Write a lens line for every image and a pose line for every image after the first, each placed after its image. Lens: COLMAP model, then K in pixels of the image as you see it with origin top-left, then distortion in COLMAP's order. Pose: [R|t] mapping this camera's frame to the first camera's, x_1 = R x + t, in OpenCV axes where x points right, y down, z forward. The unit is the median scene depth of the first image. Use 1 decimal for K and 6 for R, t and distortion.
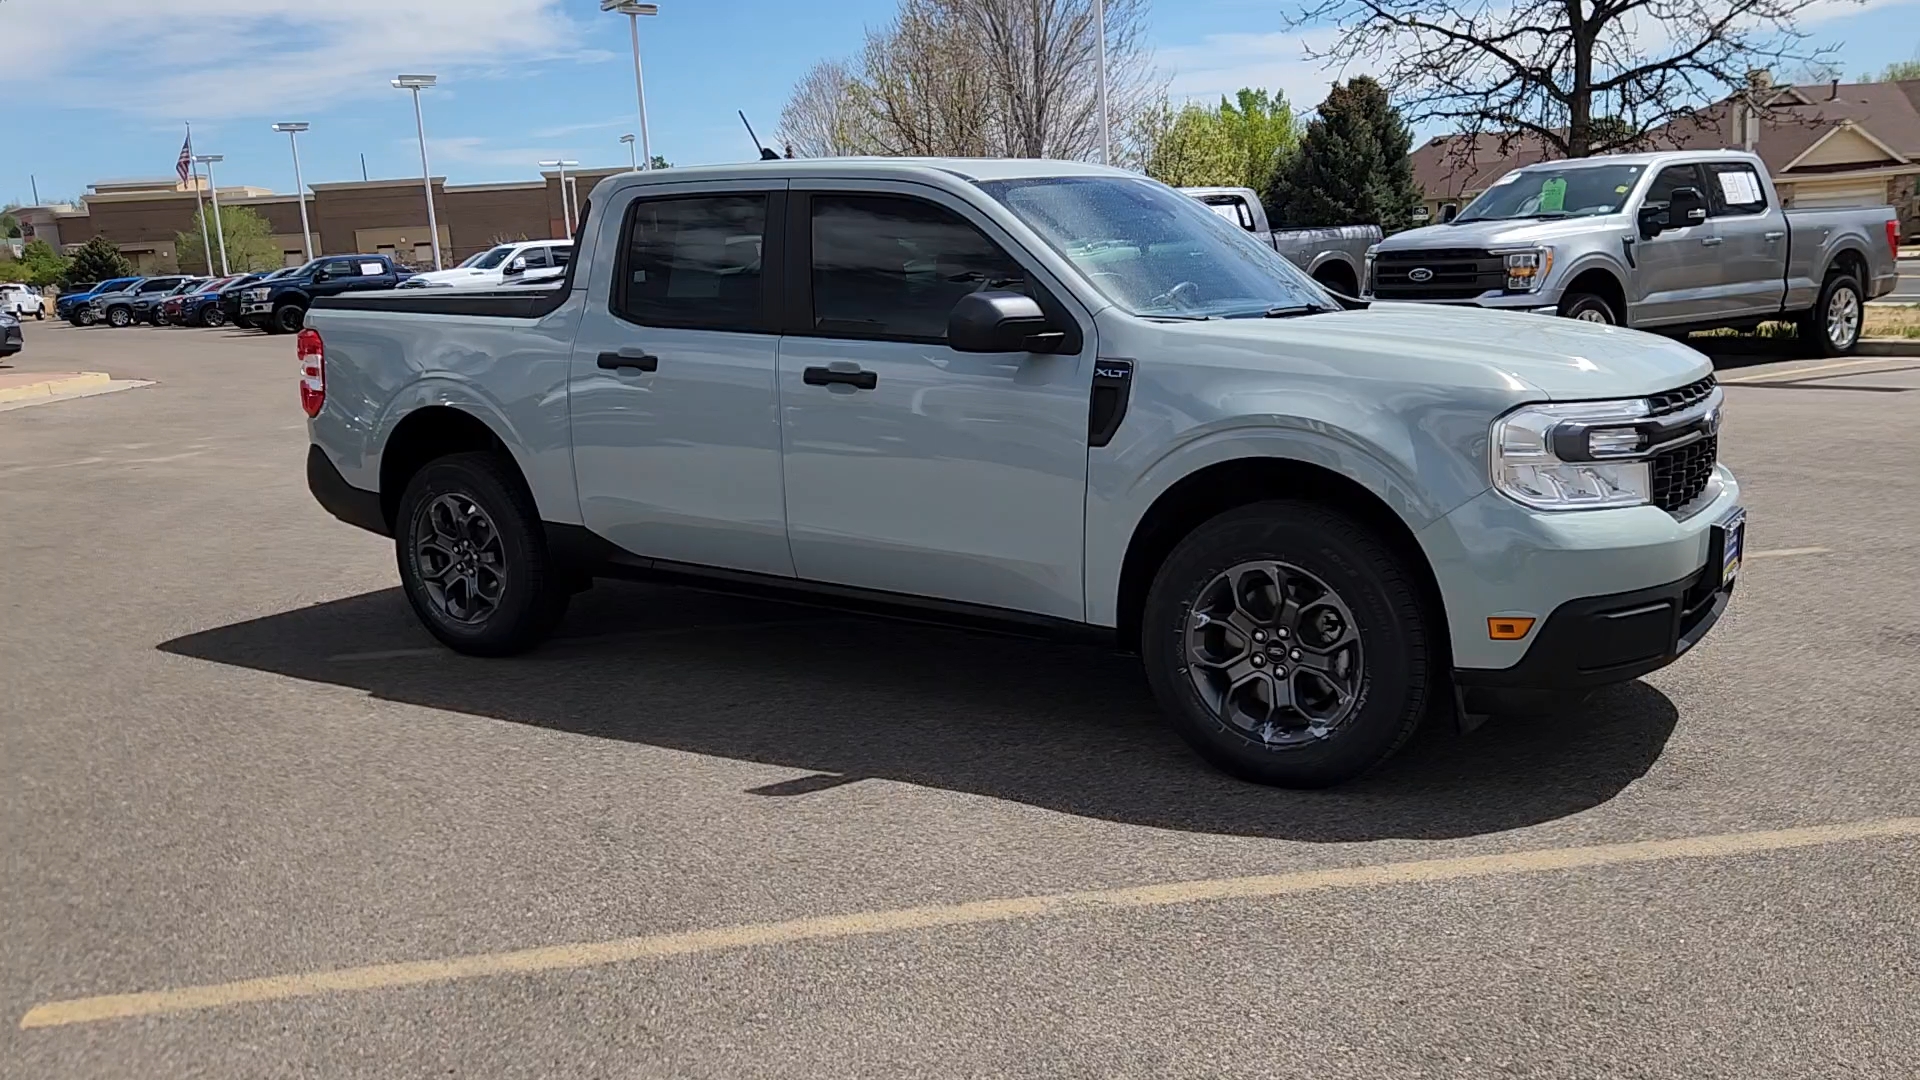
lens RADIAL K [[1627.5, 0, 946.0], [0, 1627.5, 550.5], [0, 0, 1]] dist [0.039675, -0.032572]
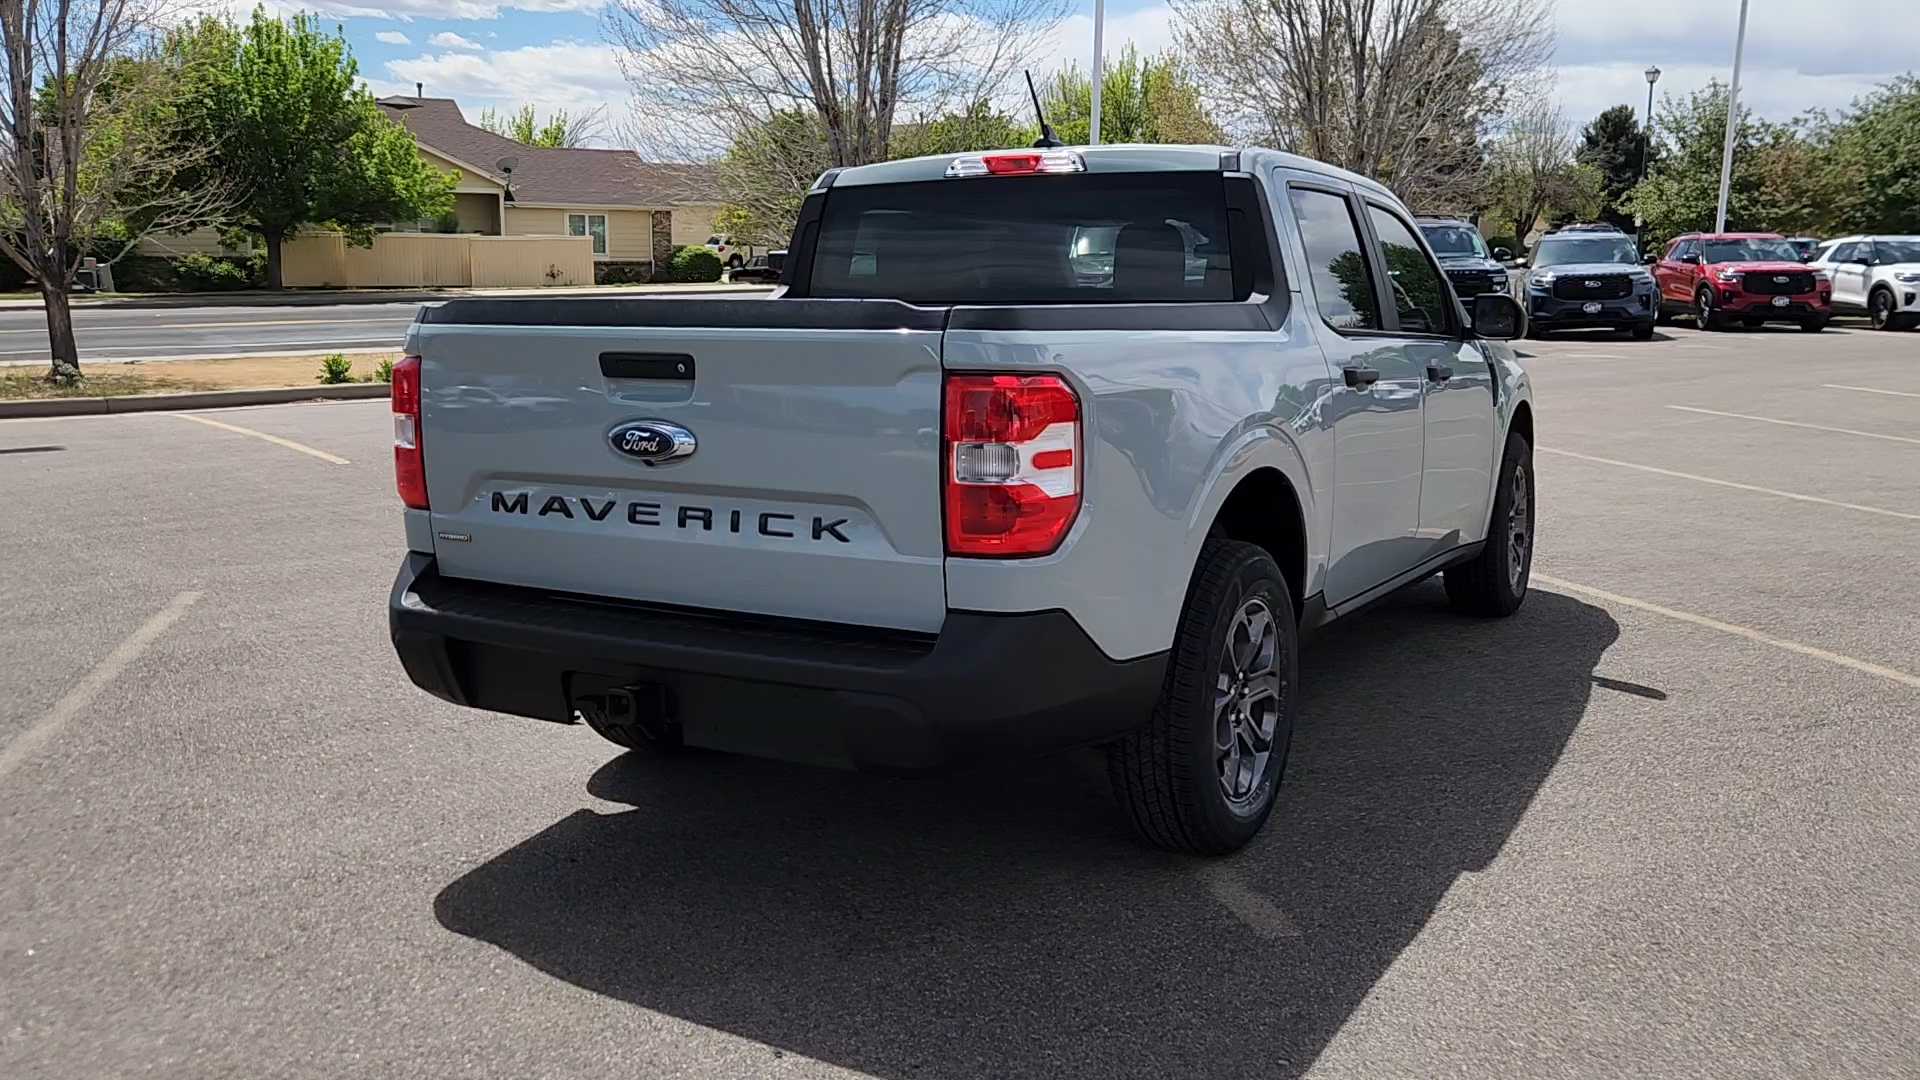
lens RADIAL K [[1627.5, 0, 950.8], [0, 1627.5, 552.4], [0, 0, 1]] dist [0.039675, -0.032572]
pose [[-0.073326, -0.132741, 0.988435, -1.126154], [0.185637, 0.971965, 0.144300, -0.205442], [-0.979879, 0.194071, -0.046628, 1.377996]]
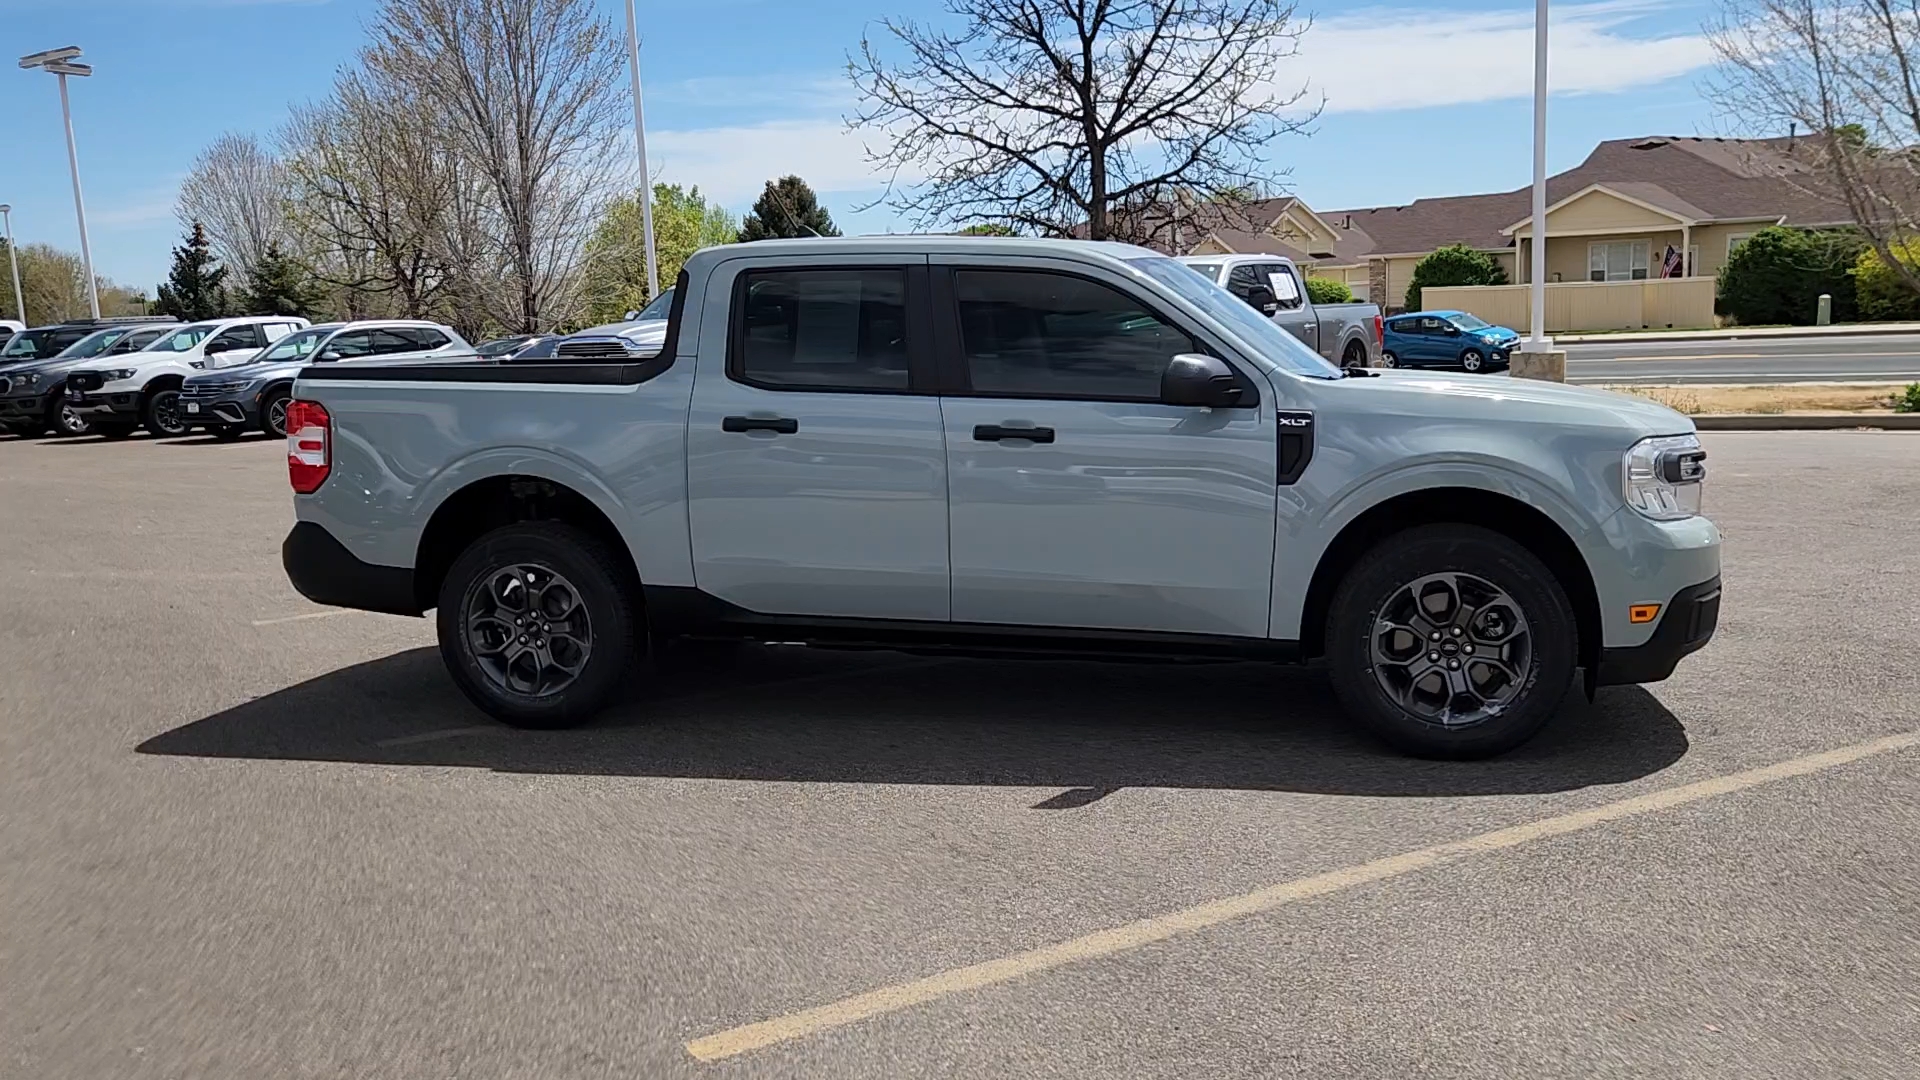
lens RADIAL K [[1627.5, 0, 952.1], [0, 1627.5, 552.7], [0, 0, 1]] dist [0.039675, -0.032572]
pose [[0.935612, -0.040262, 0.350725, -0.487196], [0.058838, 0.997364, -0.042467, 0.018230], [-0.348091, 0.060369, 0.935515, -0.009609]]
